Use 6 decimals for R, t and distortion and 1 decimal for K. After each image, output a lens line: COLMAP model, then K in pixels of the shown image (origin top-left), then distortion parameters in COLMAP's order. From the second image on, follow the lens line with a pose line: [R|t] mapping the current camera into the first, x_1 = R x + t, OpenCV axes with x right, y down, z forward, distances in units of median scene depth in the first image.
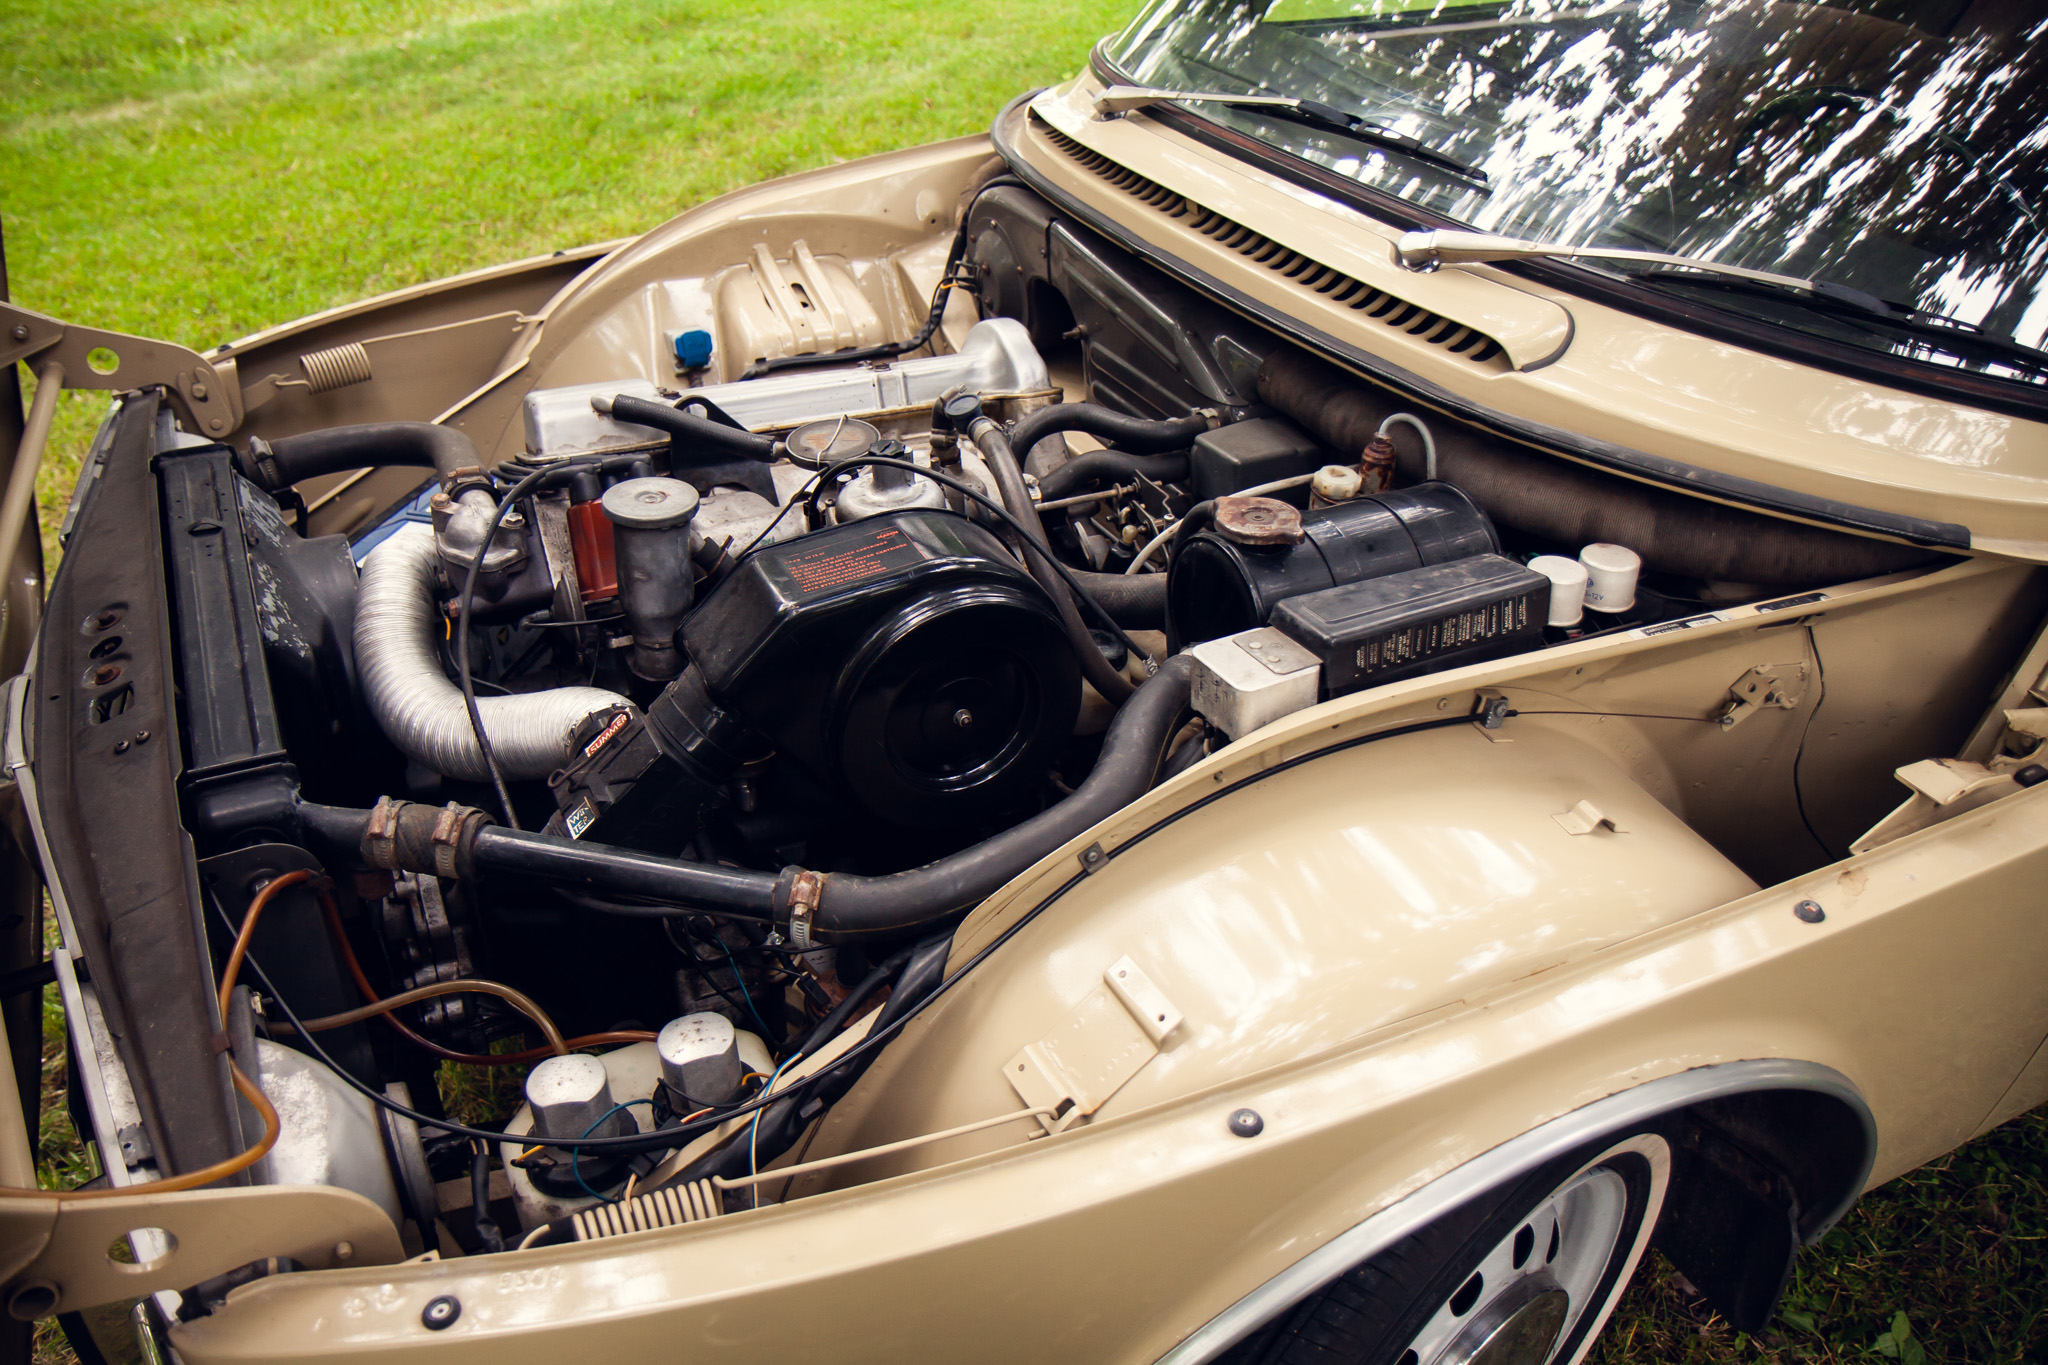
lens RADIAL K [[1694.8, 0, 1024.0], [0, 1694.8, 682.5], [0, 0, 1]] dist [-0.108489, 0.107226]
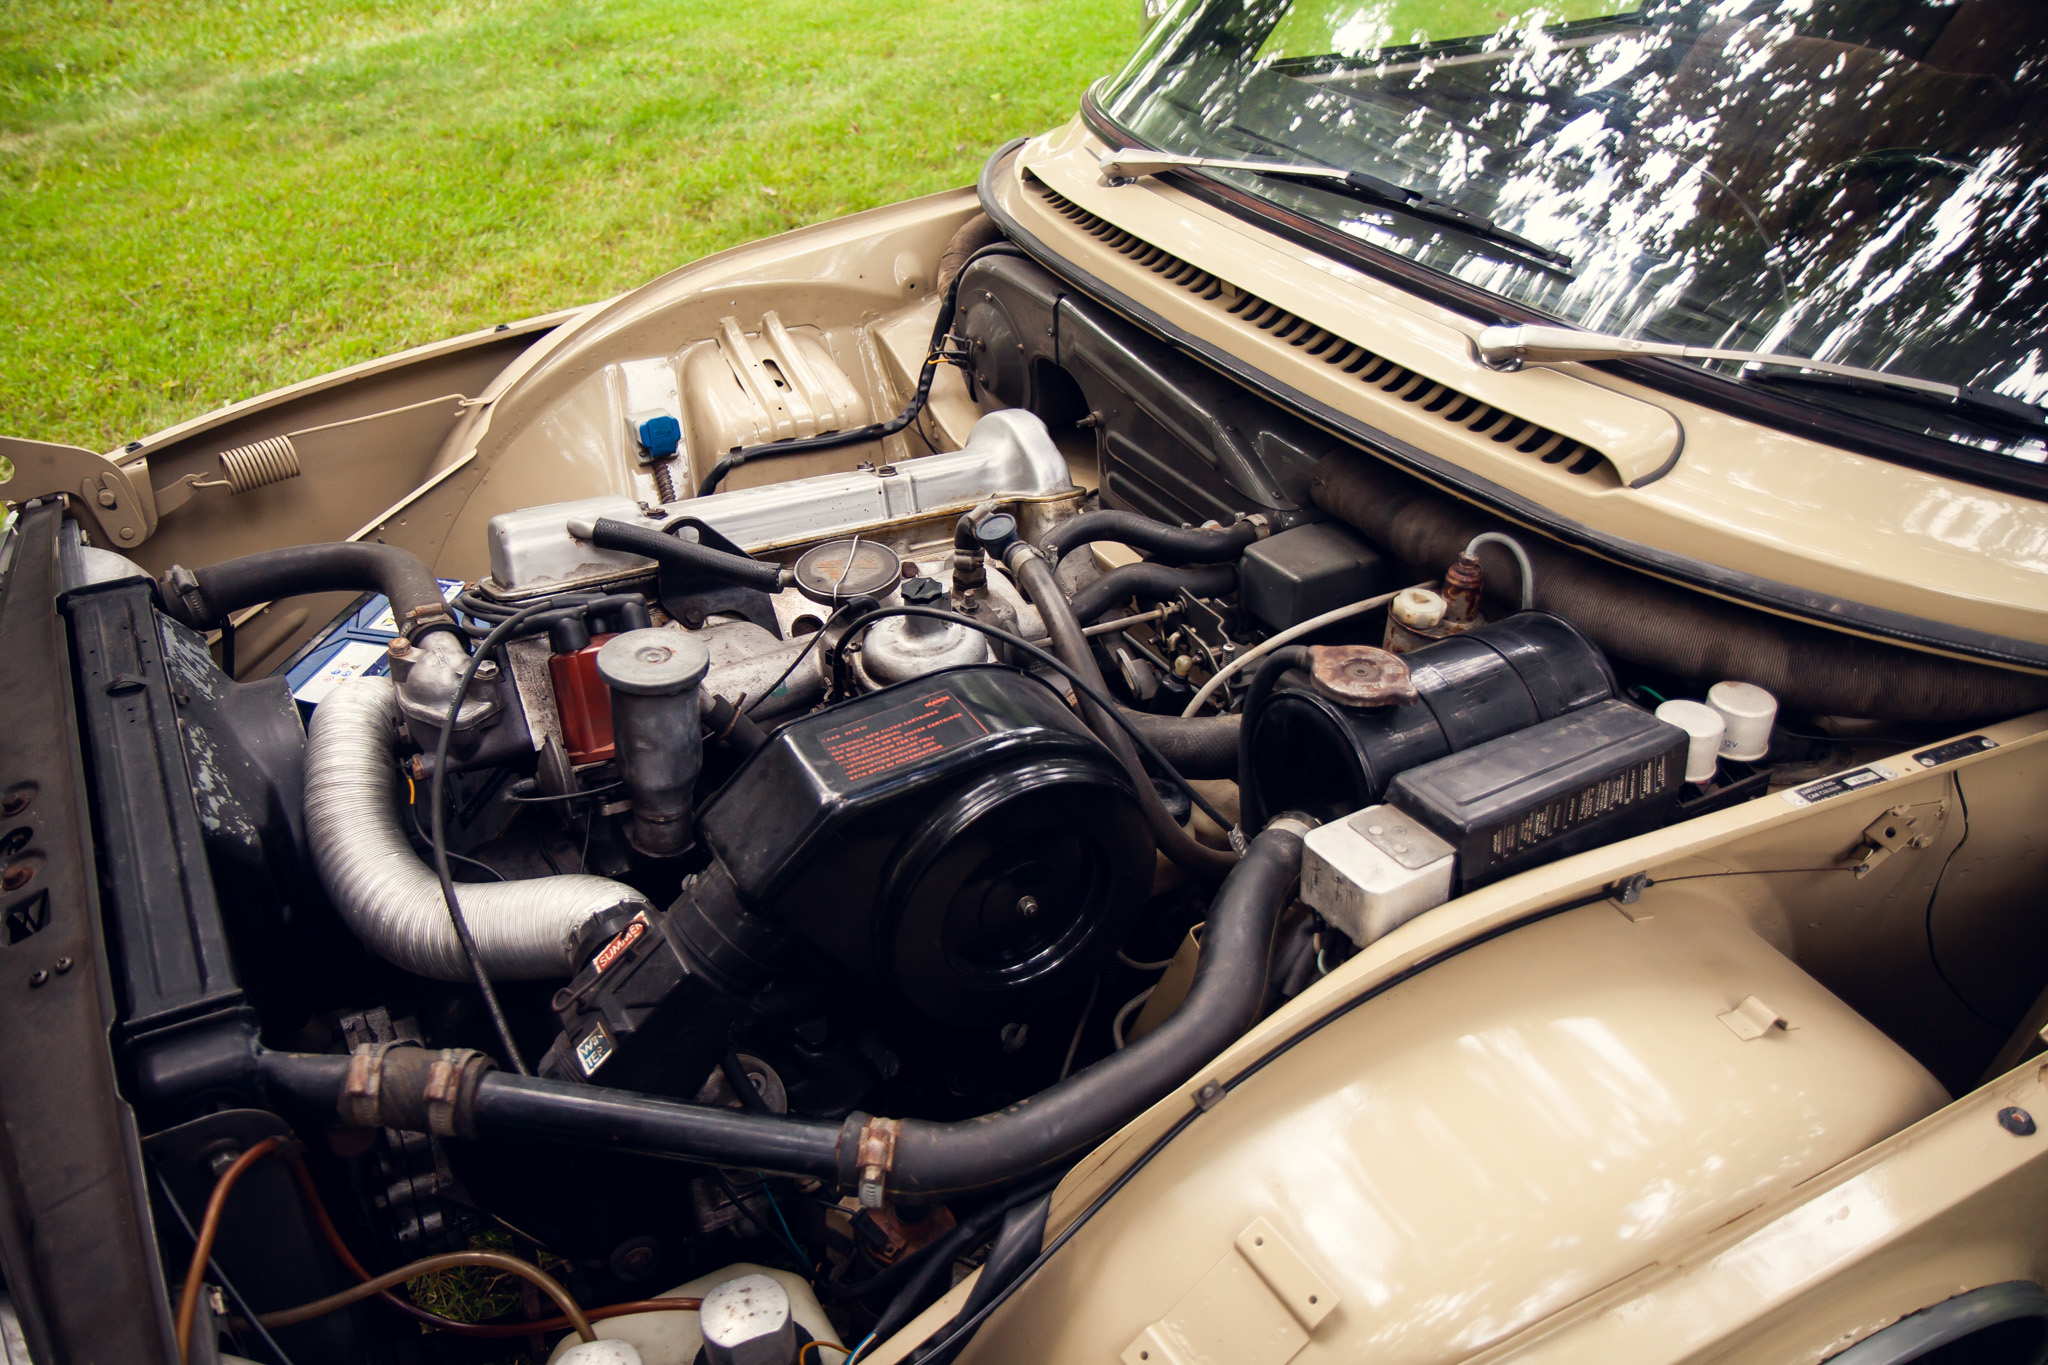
lens RADIAL K [[1694.8, 0, 1024.0], [0, 1694.8, 682.5], [0, 0, 1]] dist [-0.108489, 0.107226]
pose [[0.998341, -0.027534, 0.050567, -0.066401], [0.027667, 0.999615, -0.001937, -0.078144], [-0.050495, 0.003333, 0.998719, 0.108534]]
